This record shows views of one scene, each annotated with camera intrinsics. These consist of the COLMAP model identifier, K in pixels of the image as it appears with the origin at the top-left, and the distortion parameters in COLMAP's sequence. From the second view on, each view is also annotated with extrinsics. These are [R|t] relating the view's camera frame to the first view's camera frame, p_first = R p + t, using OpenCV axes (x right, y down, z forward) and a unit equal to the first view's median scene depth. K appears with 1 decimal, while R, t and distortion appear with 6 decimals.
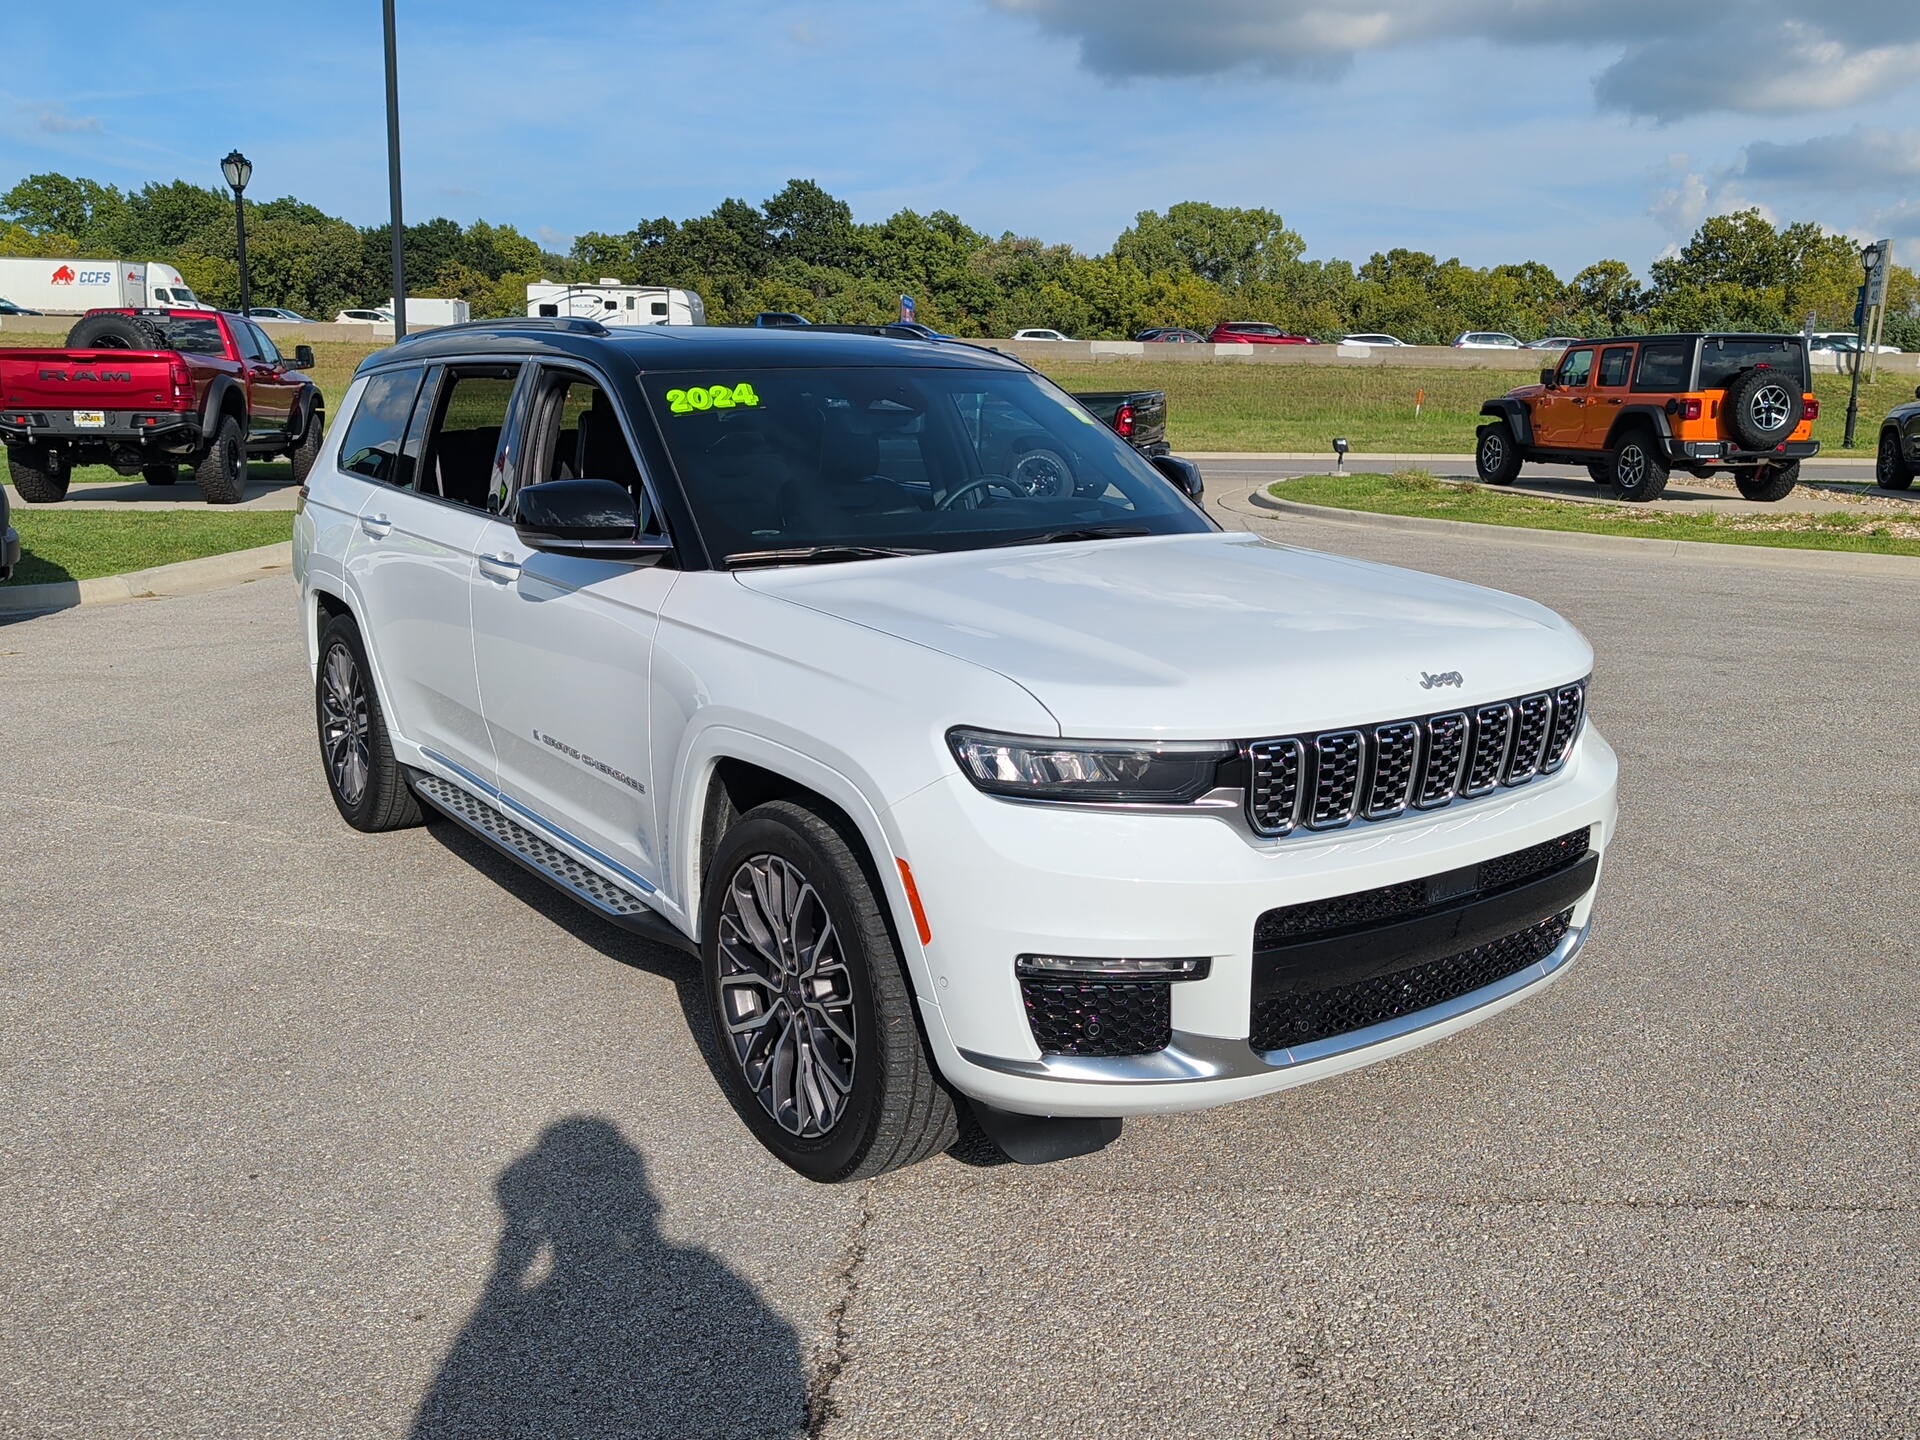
lens RADIAL K [[1609.3, 0, 961.2], [0, 1609.3, 726.3], [0, 0, 1]] dist [0.005777, -0.011075]
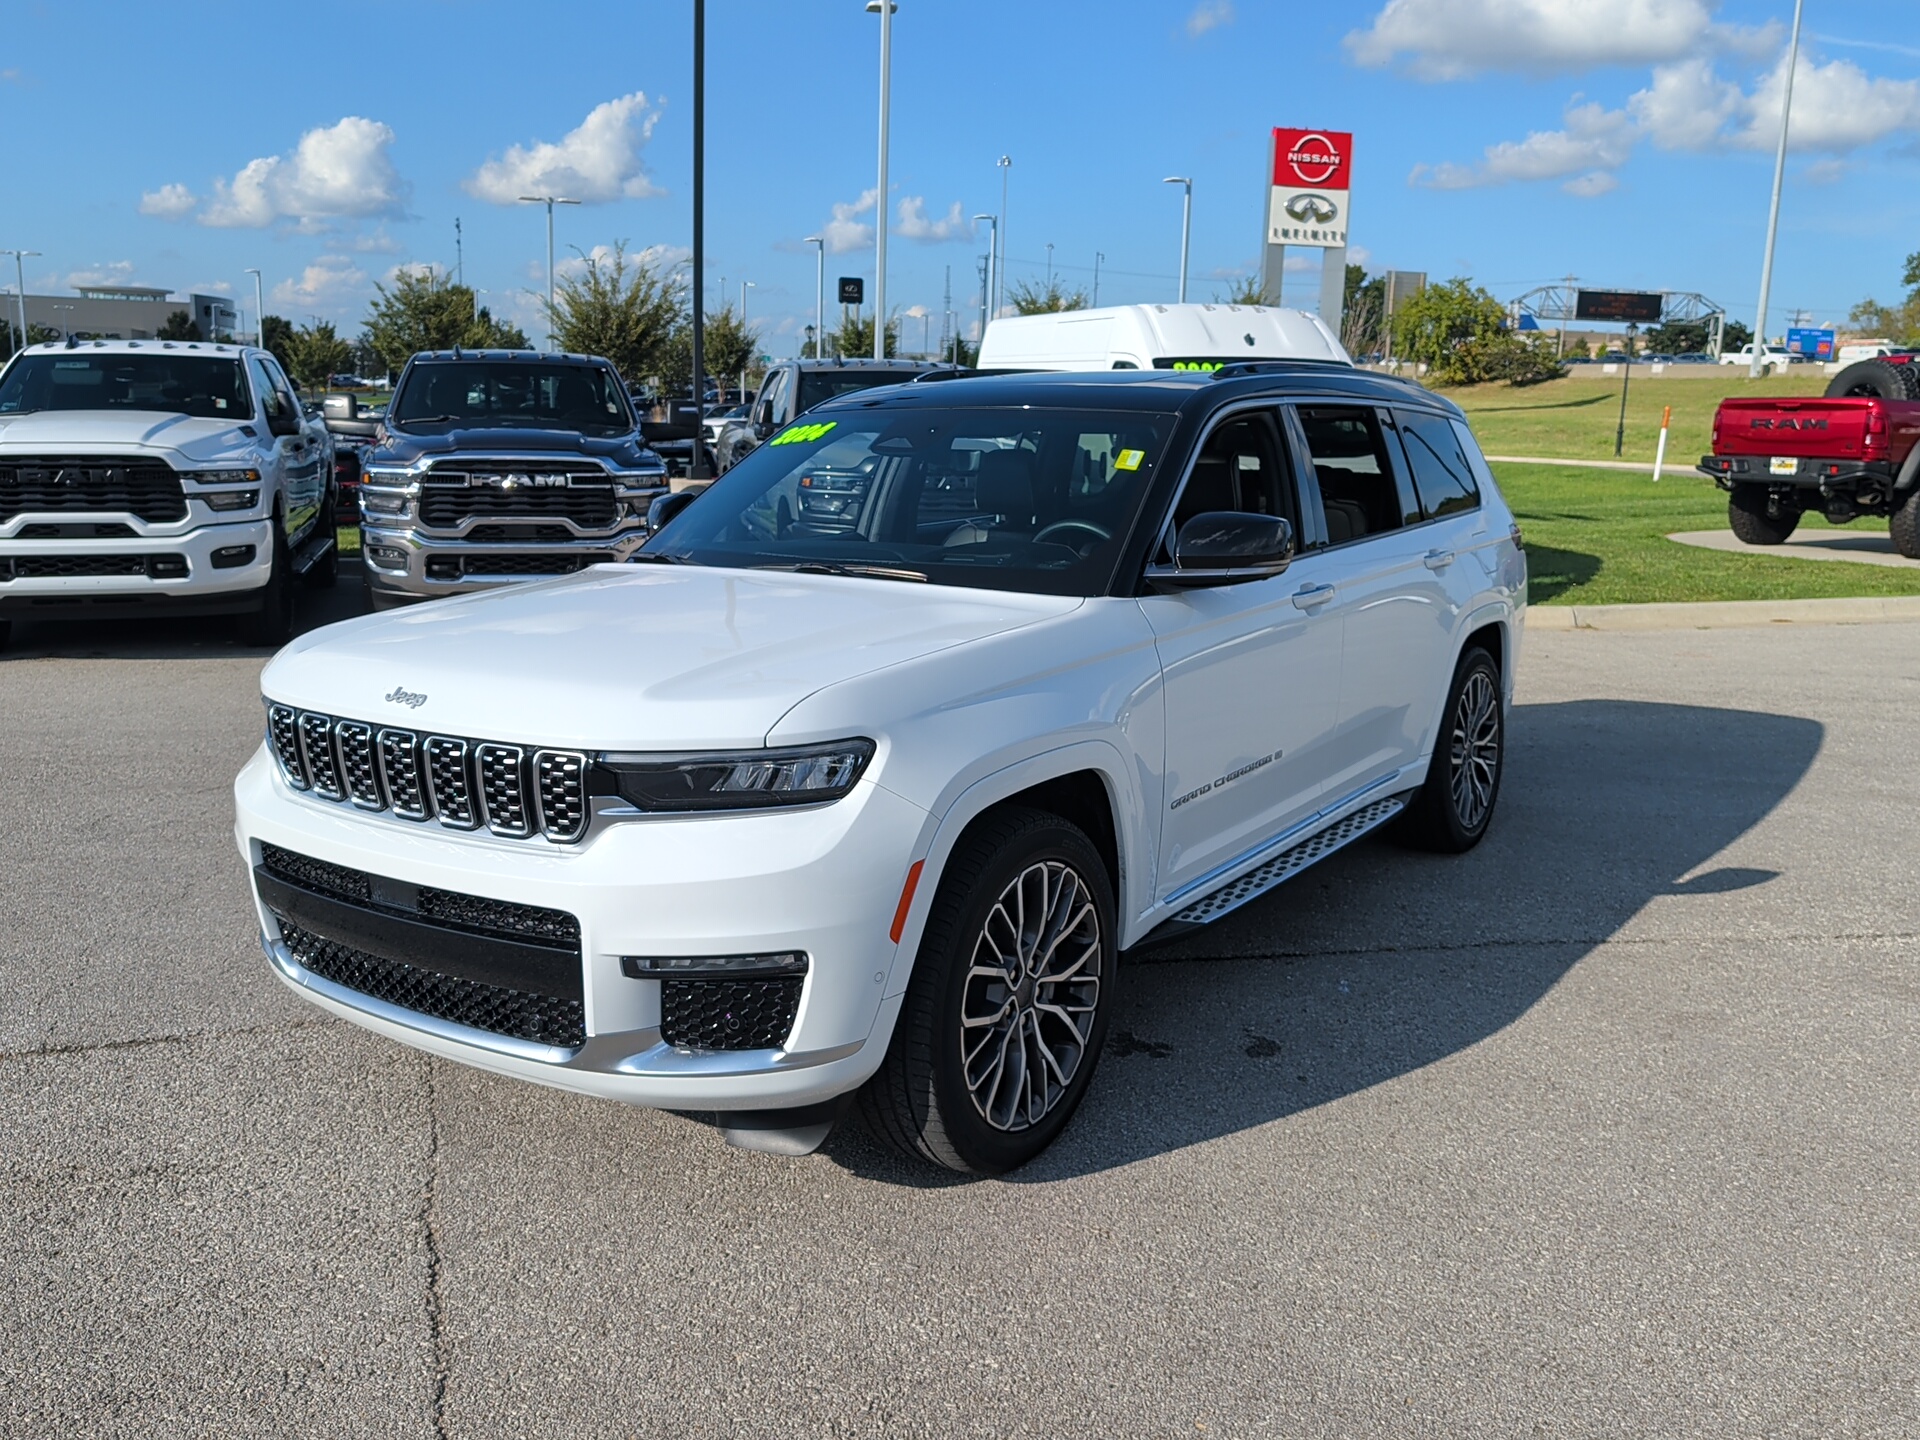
lens RADIAL K [[1609.3, 0, 944.7], [0, 1609.3, 714.0], [0, 0, 1]] dist [0.005777, -0.011075]
pose [[0.324312, 0.165318, -0.931392, 0.259040], [-0.200623, 0.974232, 0.103065, -0.036717], [0.924431, 0.153433, 0.349122, 0.179561]]
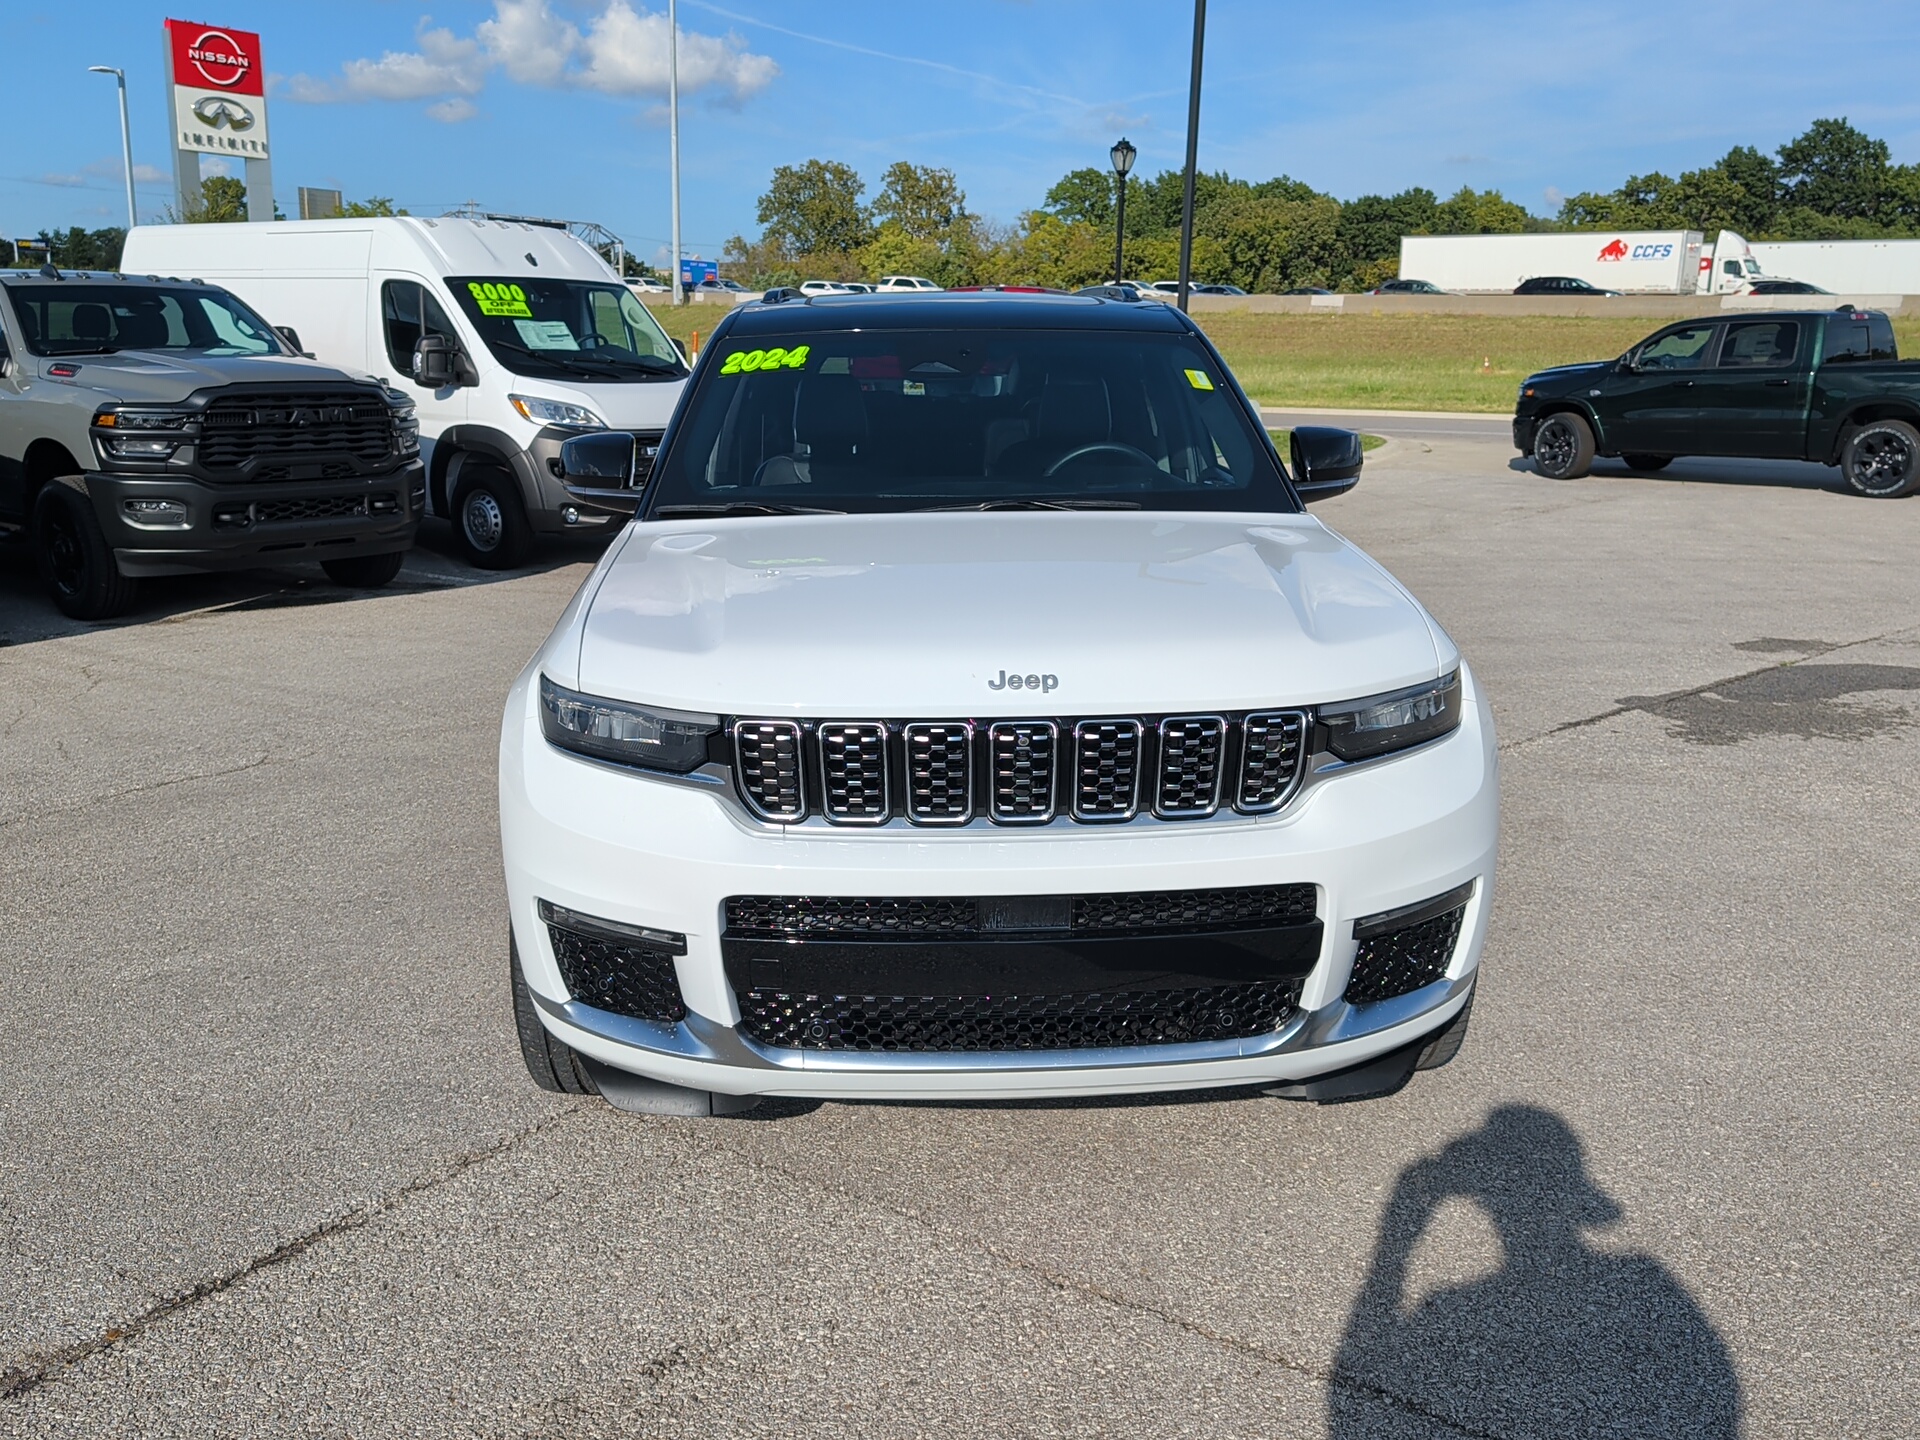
lens RADIAL K [[1609.3, 0, 946.9], [0, 1609.3, 720.4], [0, 0, 1]] dist [0.005777, -0.011075]
pose [[0.829800, 0.119645, -0.545085, 0.138315], [-0.111696, 0.992591, 0.047833, -0.008428], [0.546769, 0.021192, 0.837015, 0.047127]]
